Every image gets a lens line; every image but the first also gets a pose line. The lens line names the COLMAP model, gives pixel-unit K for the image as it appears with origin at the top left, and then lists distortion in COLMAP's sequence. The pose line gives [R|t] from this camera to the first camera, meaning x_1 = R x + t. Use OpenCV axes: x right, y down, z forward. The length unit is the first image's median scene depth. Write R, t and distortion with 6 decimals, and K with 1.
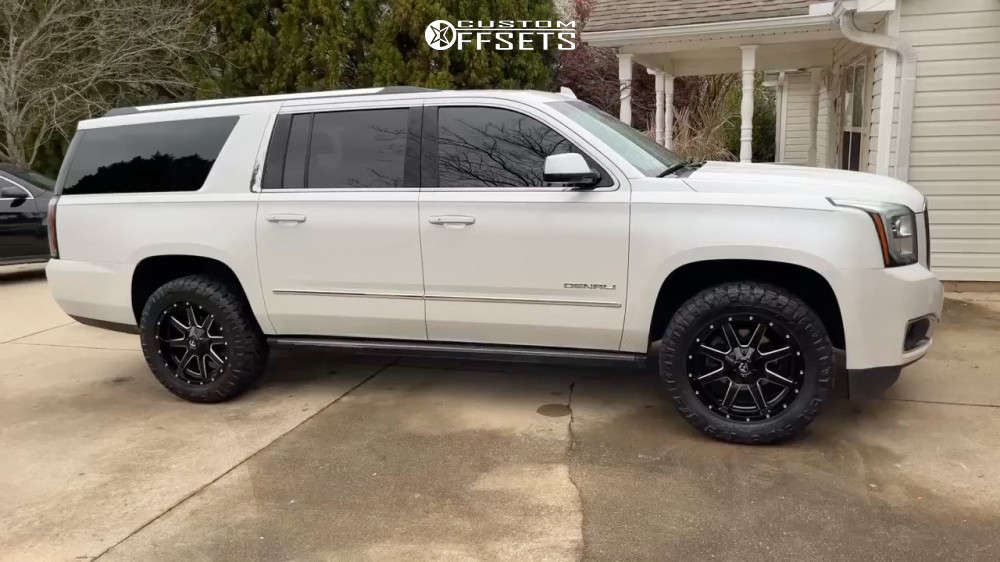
lens RADIAL K [[810.3, 0, 500.0], [0, 810.3, 281.0], [0, 0, 1]] dist [0.034000, -0.010340]
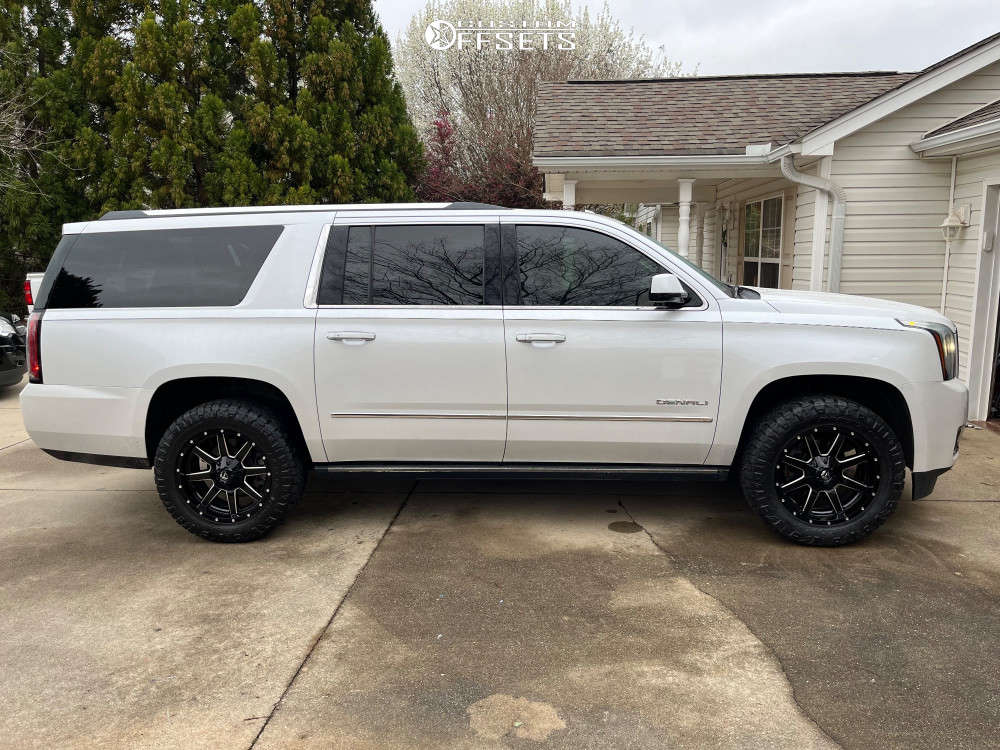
lens RADIAL K [[837.4, 0, 498.9], [0, 837.4, 369.6], [0, 0, 1]] dist [0.069012, -0.117295]
pose [[0.963157, -0.005994, 0.268873, -0.378023], [0.018659, 0.998832, -0.044573, 0.007789], [-0.268292, 0.047947, 0.962144, 0.027942]]
